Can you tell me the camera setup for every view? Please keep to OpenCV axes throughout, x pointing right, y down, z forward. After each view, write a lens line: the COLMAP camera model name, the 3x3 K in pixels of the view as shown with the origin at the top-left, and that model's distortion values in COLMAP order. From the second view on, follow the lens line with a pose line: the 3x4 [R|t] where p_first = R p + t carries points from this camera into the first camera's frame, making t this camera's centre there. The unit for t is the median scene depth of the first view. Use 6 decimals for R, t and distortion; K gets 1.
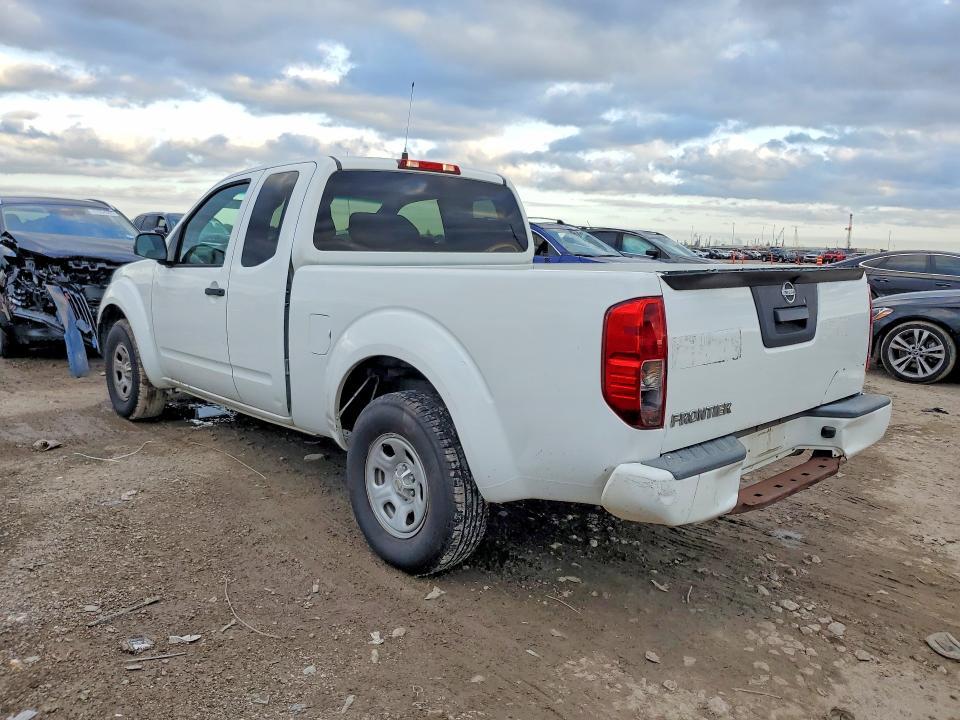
lens RADIAL K [[749.5, 0, 505.4], [0, 749.5, 353.5], [0, 0, 1]] dist [0.009769, -0.002700]
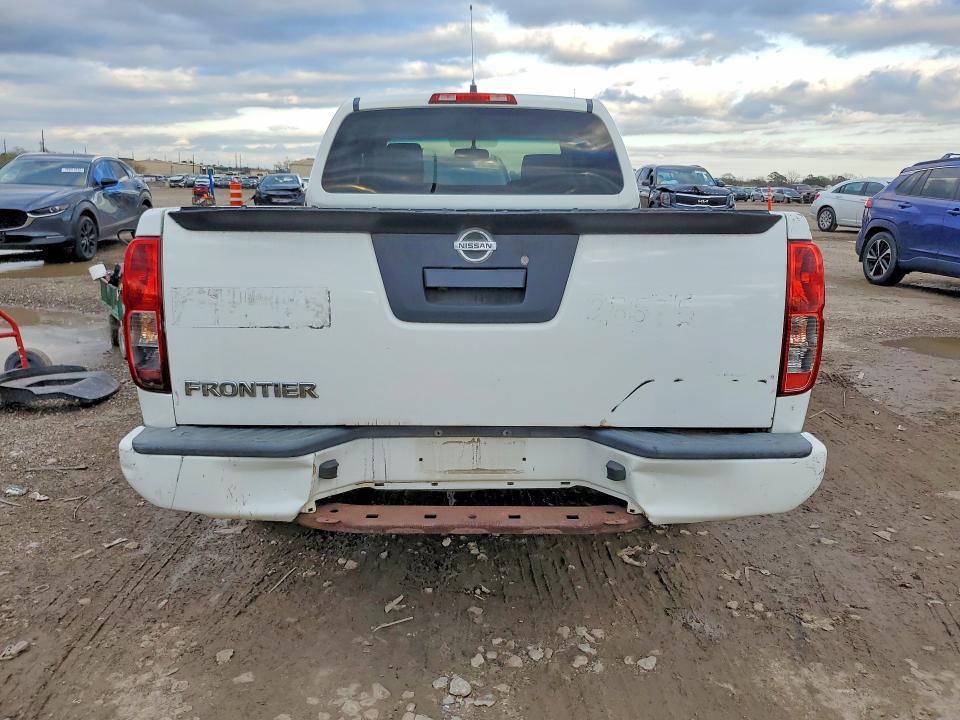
lens RADIAL K [[749.5, 0, 486.4], [0, 749.5, 362.0], [0, 0, 1]] dist [0.009769, -0.002700]
pose [[0.728491, 0.143711, -0.669812, 0.786378], [-0.095276, 0.989500, 0.108680, -0.047267], [0.678398, -0.015356, 0.734534, 0.472782]]
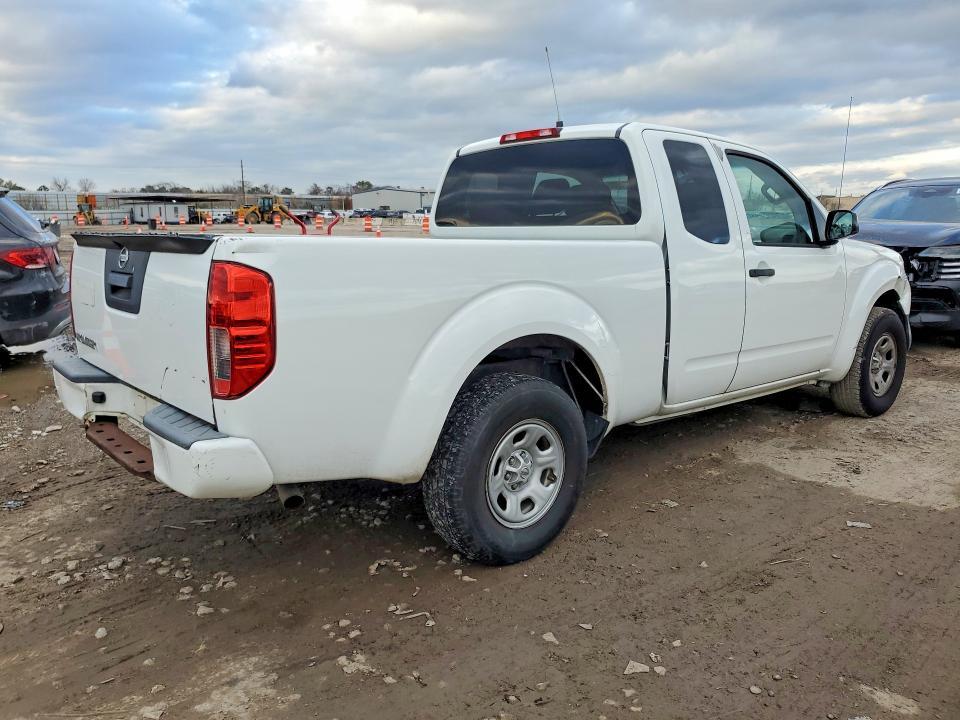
lens RADIAL K [[749.5, 0, 458.9], [0, 749.5, 366.4], [0, 0, 1]] dist [0.009769, -0.002700]
pose [[-0.072657, 0.163364, -0.983887, 1.241757], [-0.138792, 0.975239, 0.172178, -0.160749], [0.987653, 0.149066, -0.048184, 1.396510]]
